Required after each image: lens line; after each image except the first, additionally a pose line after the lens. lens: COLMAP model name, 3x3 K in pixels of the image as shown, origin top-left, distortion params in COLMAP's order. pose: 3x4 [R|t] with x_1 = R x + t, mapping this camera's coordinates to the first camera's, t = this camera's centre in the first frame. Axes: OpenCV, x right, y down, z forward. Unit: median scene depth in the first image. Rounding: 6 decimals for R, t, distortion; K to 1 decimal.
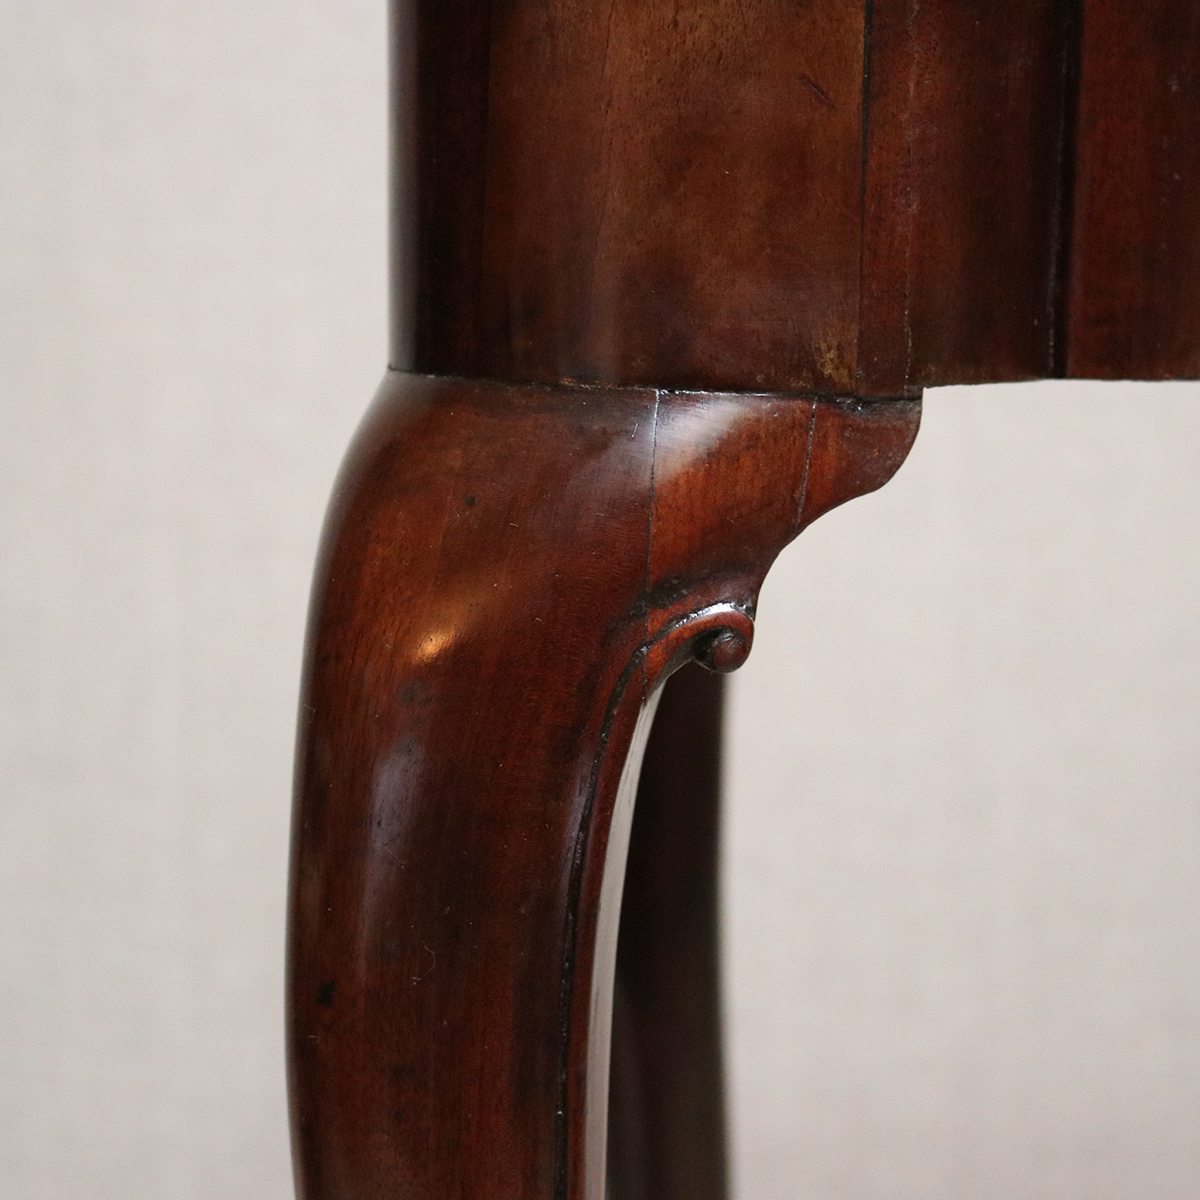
lens RADIAL K [[2889.6, 0, 596.8], [0, 2889.6, 599.6], [0, 0, 1]] dist [-0.045543, 0.000000]
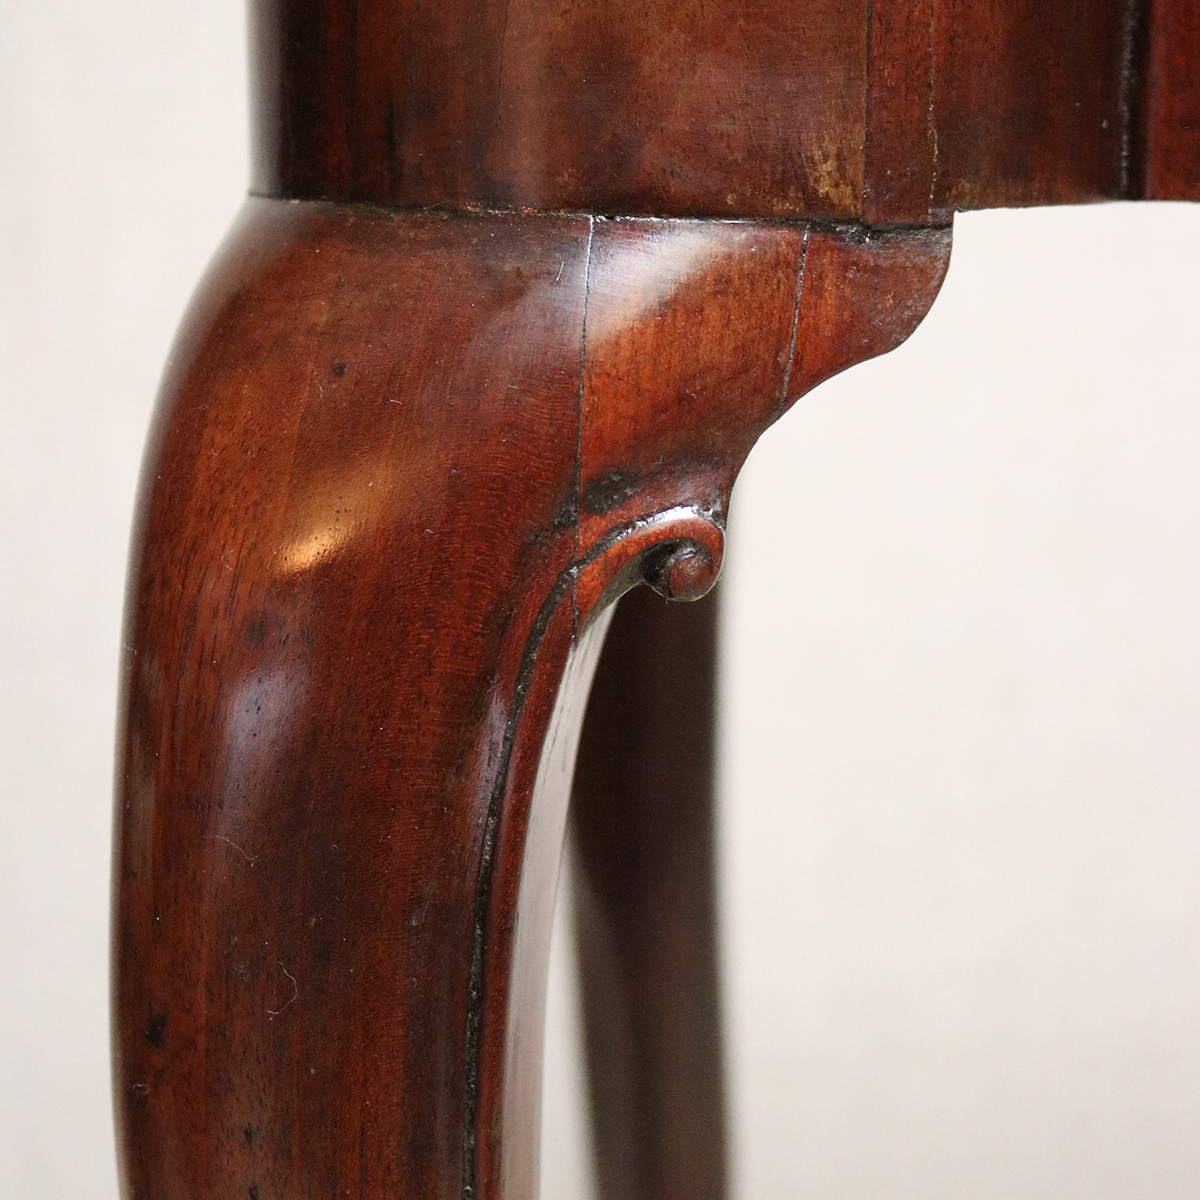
lens RADIAL K [[2889.6, 0, 604.0], [0, 2889.6, 602.3], [0, 0, 1]] dist [-0.045543, 0.000000]
pose [[0.999958, -0.005484, -0.007313, 0.029022], [0.005855, 0.998645, 0.051712, -0.012543], [0.007019, -0.051753, 0.998635, 0.262762]]
